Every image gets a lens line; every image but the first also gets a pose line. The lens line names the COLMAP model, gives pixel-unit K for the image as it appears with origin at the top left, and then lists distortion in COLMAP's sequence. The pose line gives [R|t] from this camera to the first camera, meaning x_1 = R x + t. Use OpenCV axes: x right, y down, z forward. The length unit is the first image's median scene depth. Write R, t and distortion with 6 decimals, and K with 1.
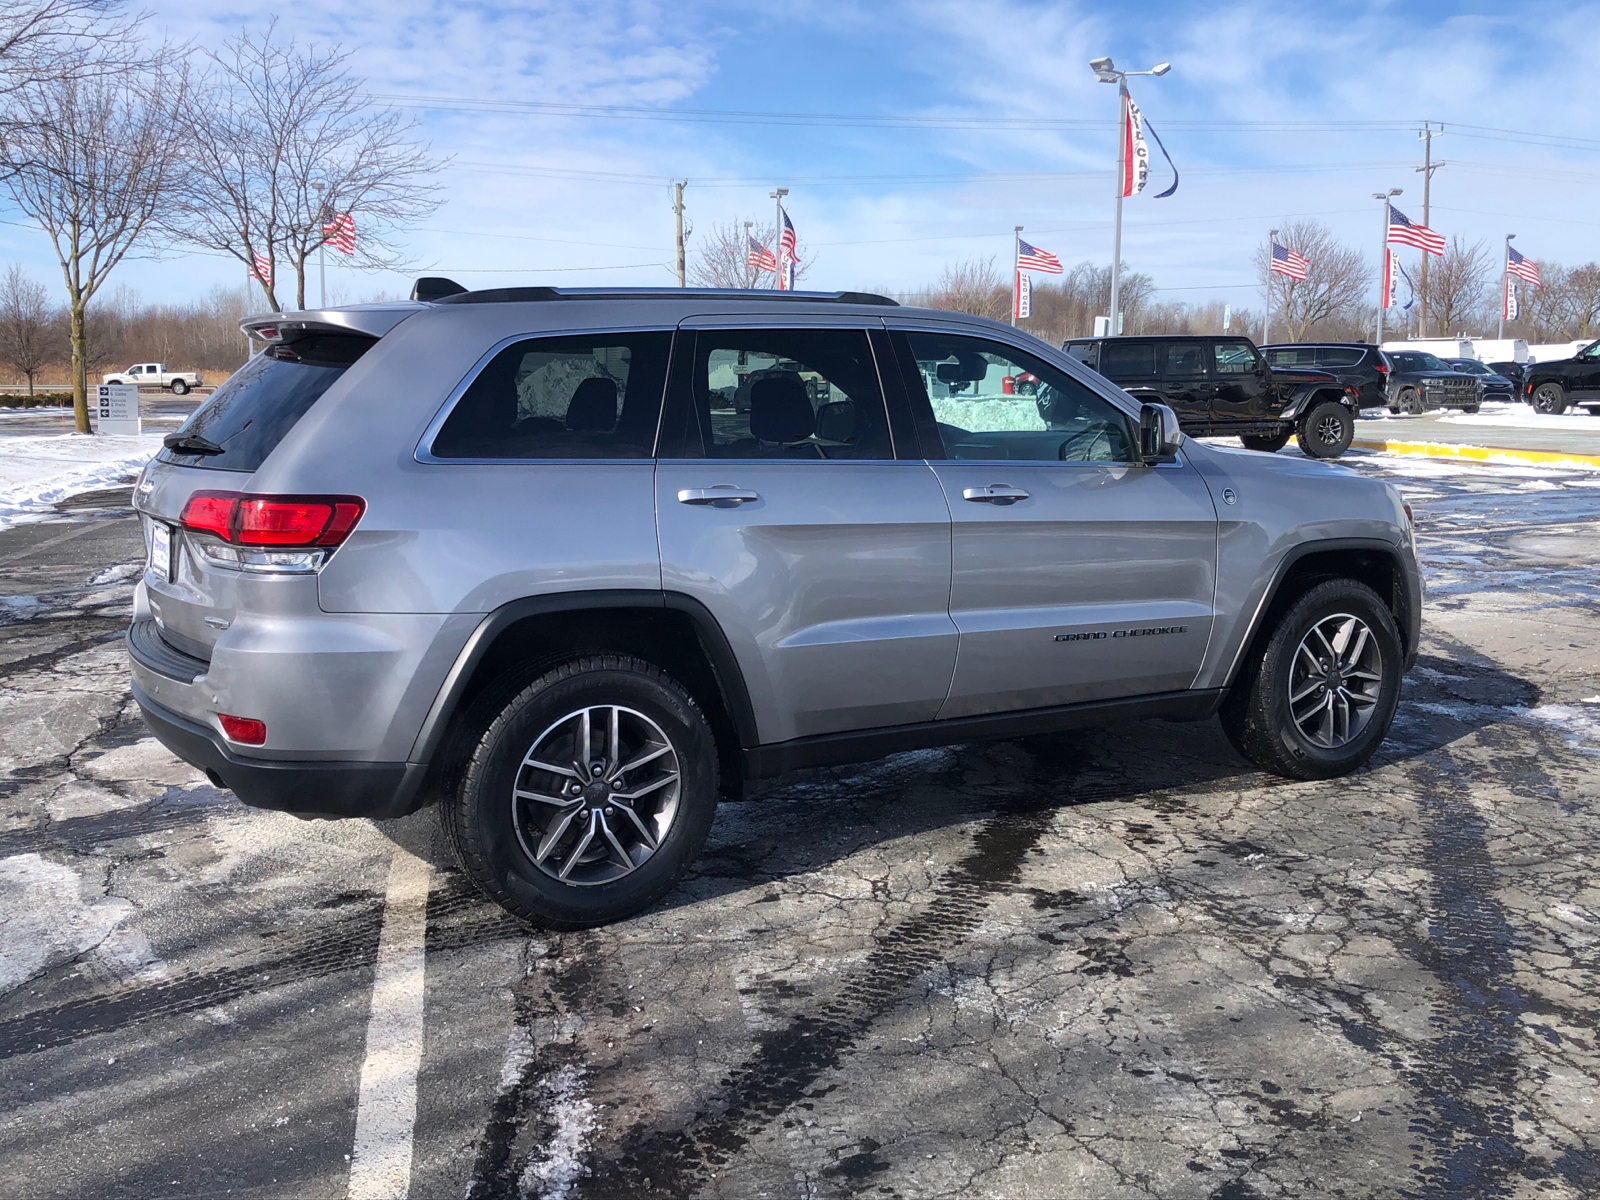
lens RADIAL K [[1569.6, 0, 803.9], [0, 1569.6, 591.1], [0, 0, 1]] dist [0.012267, 0.000000]
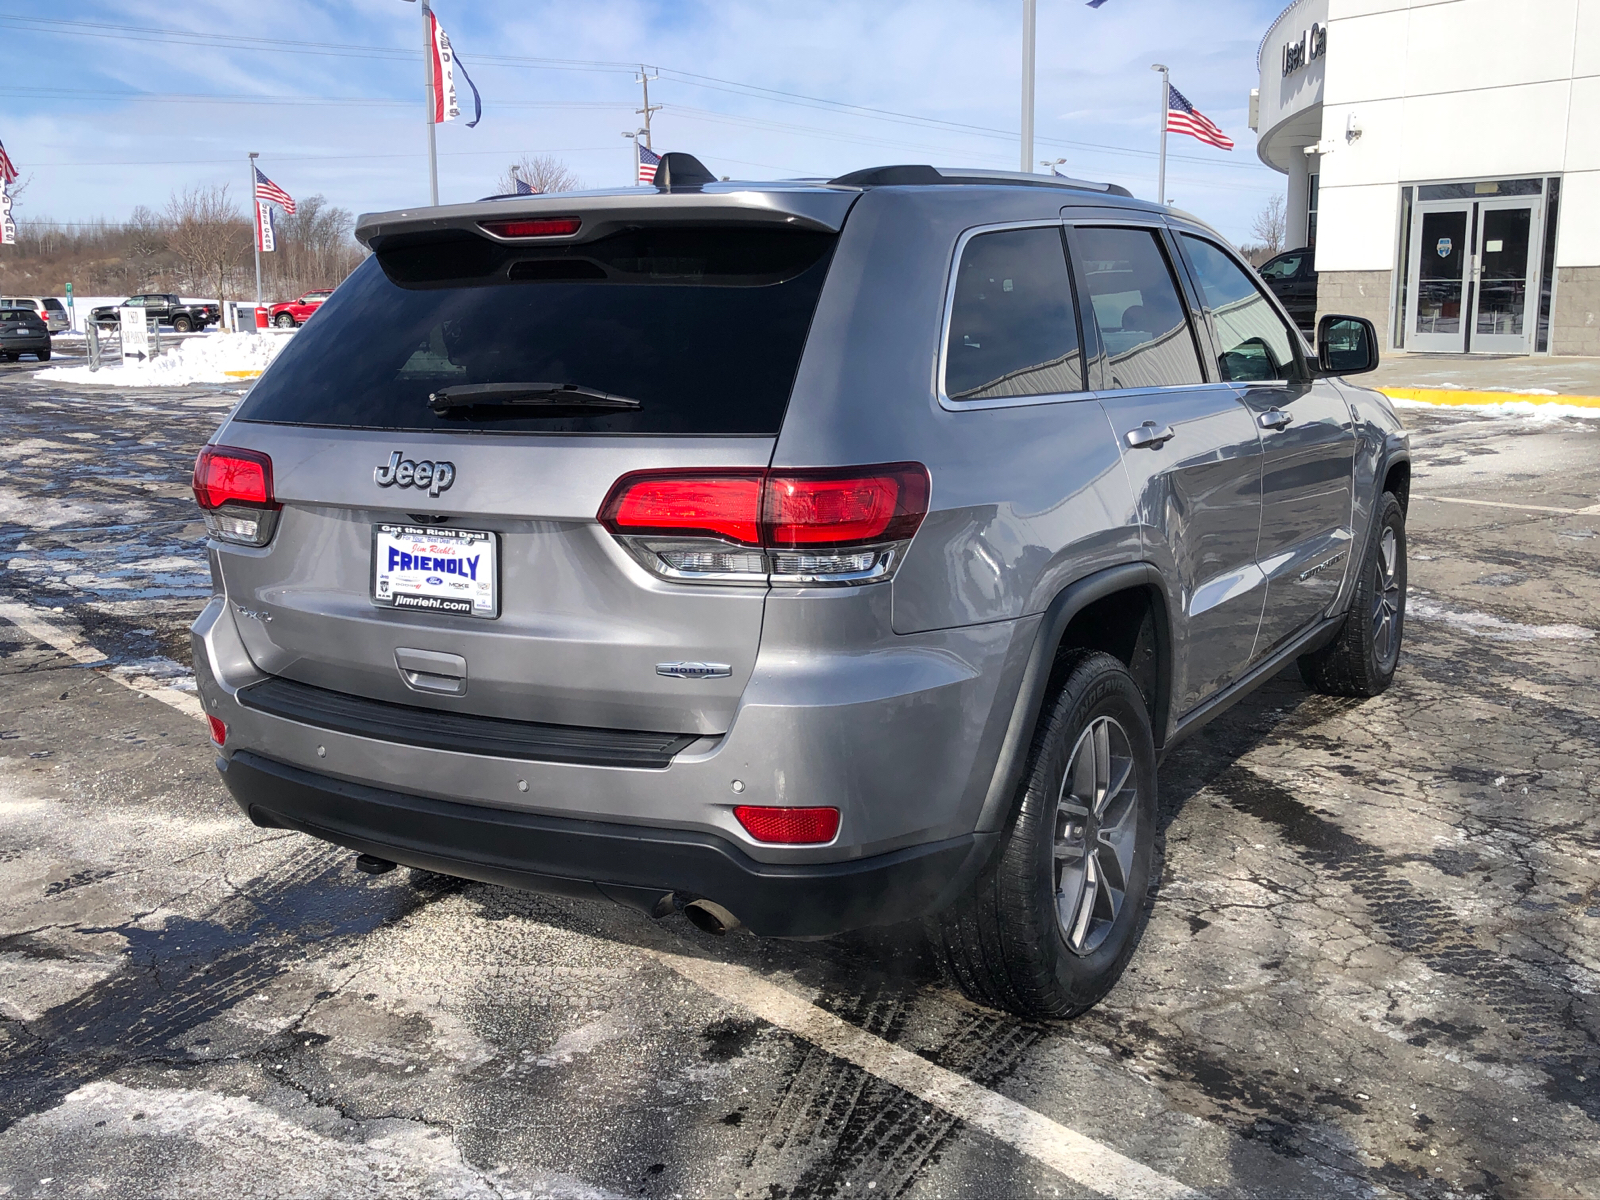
lens RADIAL K [[1569.6, 0, 802.0], [0, 1569.6, 595.6], [0, 0, 1]] dist [0.012267, 0.000000]
pose [[0.882283, -0.099664, 0.460047, -0.574707], [0.080520, 0.994878, 0.061108, -0.042648], [-0.463781, -0.016871, 0.885789, 0.371834]]
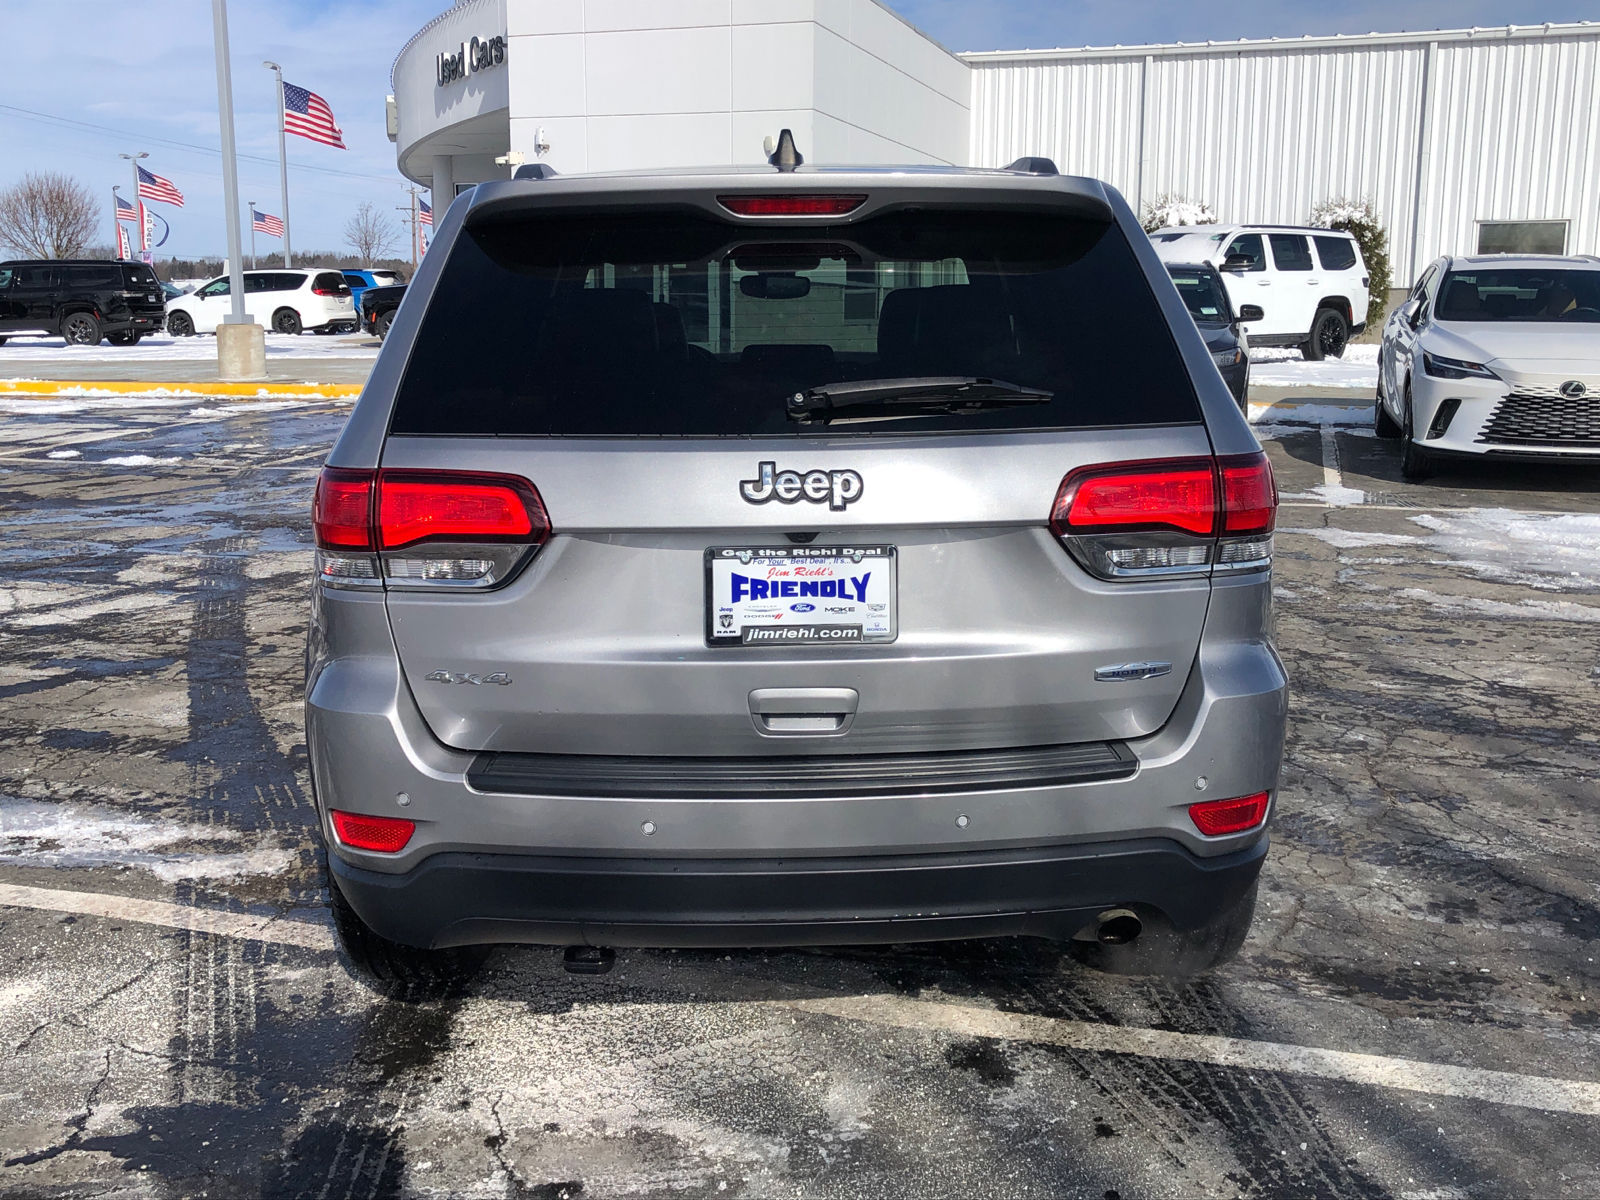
lens RADIAL K [[1569.6, 0, 795.9], [0, 1569.6, 593.1], [0, 0, 1]] dist [0.012267, 0.000000]
pose [[0.493621, -0.163073, 0.854251, -0.886093], [0.126670, 0.985269, 0.114888, -0.090931], [-0.860403, 0.051497, 0.507006, 0.729252]]
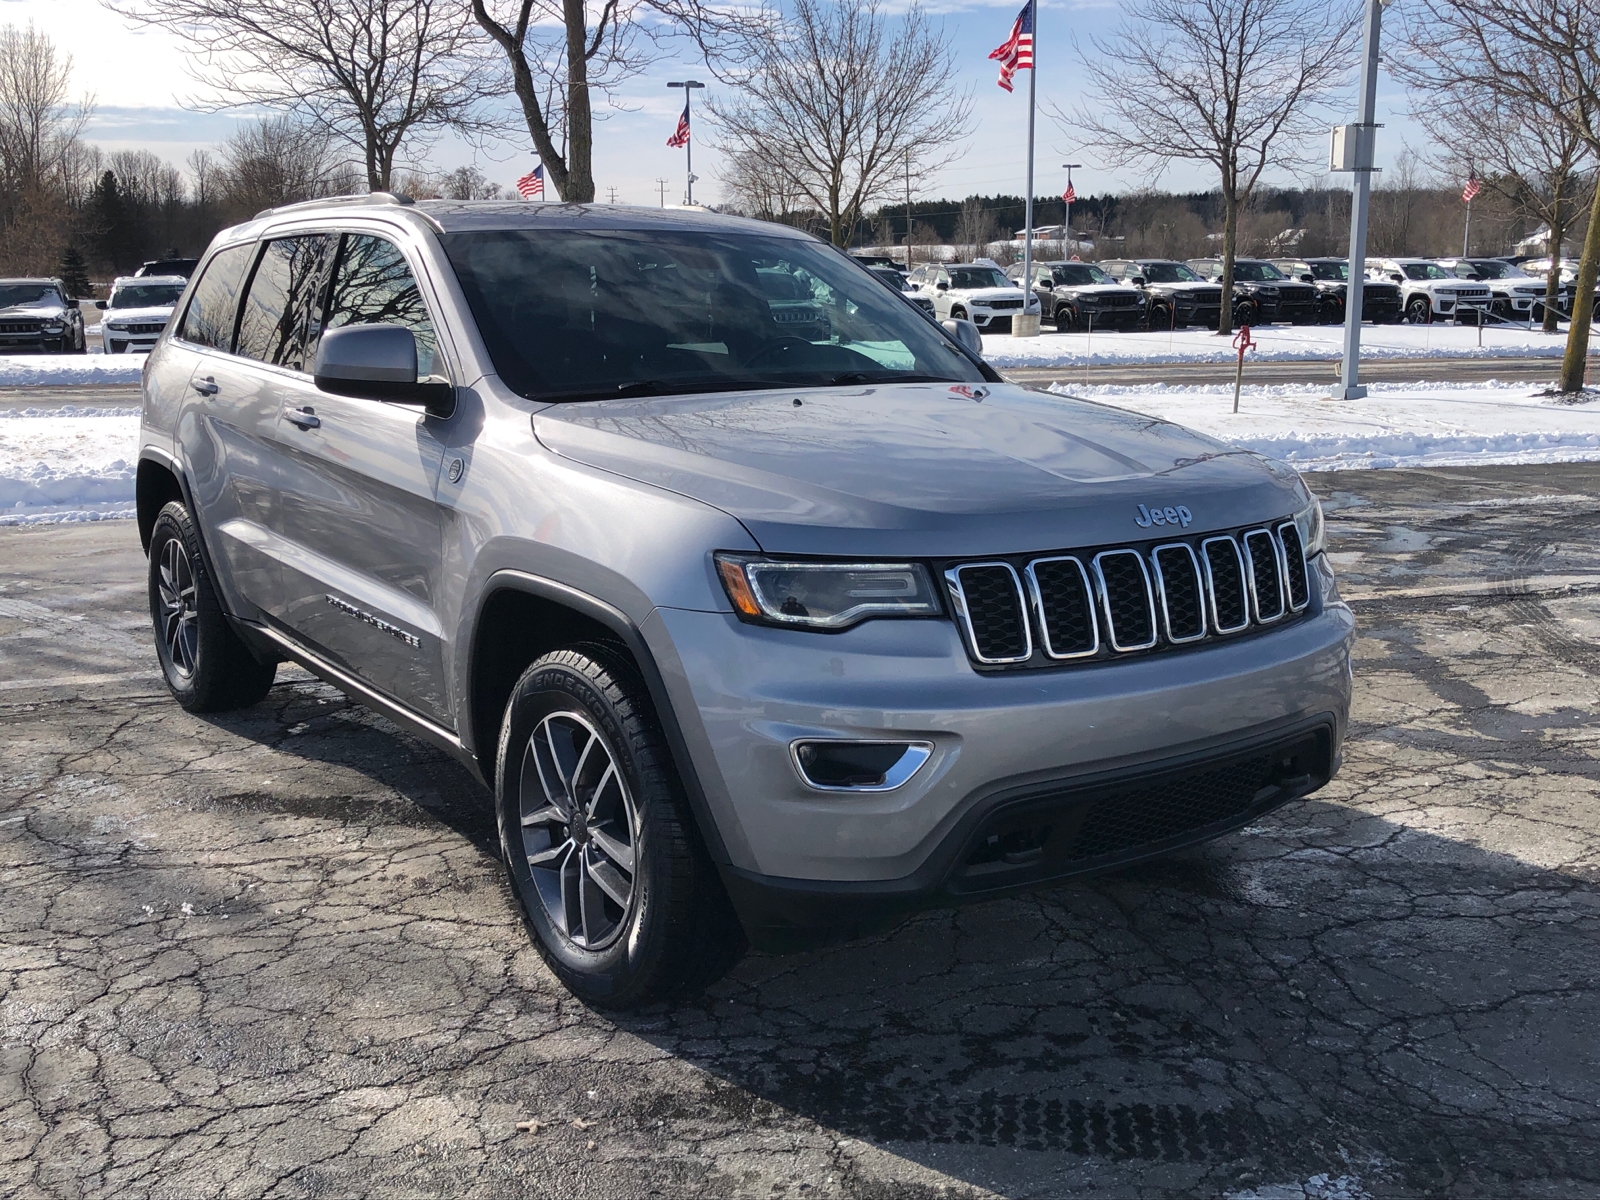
lens RADIAL K [[1569.6, 0, 797.4], [0, 1569.6, 606.9], [0, 0, 1]] dist [0.012267, 0.000000]
pose [[0.093685, 0.203116, -0.974663, 1.134202], [-0.134581, 0.972567, 0.189743, -0.179356], [0.986464, 0.113395, 0.118450, 1.292577]]
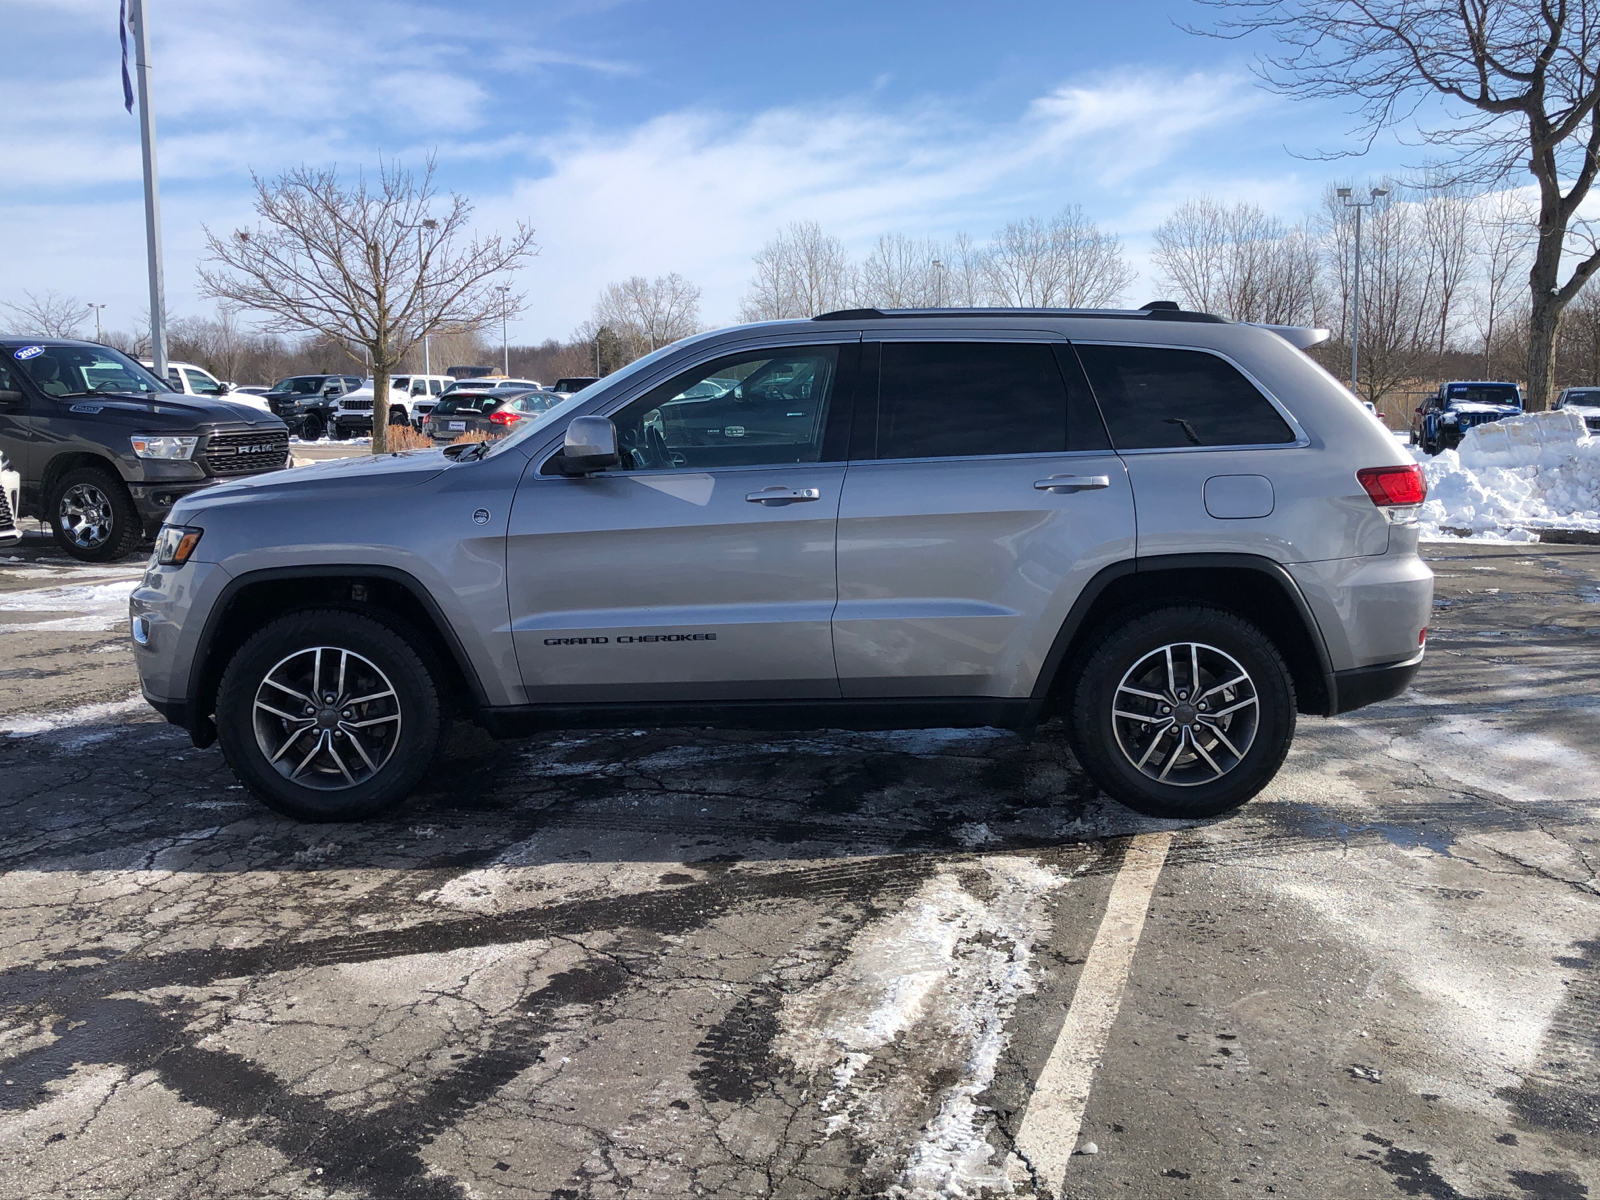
lens RADIAL K [[1569.6, 0, 803.2], [0, 1569.6, 605.5], [0, 0, 1]] dist [0.012267, 0.000000]
pose [[-0.864213, -0.064781, 0.498938, -0.677010], [0.073384, 0.964841, 0.252381, -0.327333], [-0.497746, 0.254726, -0.829074, 2.425302]]
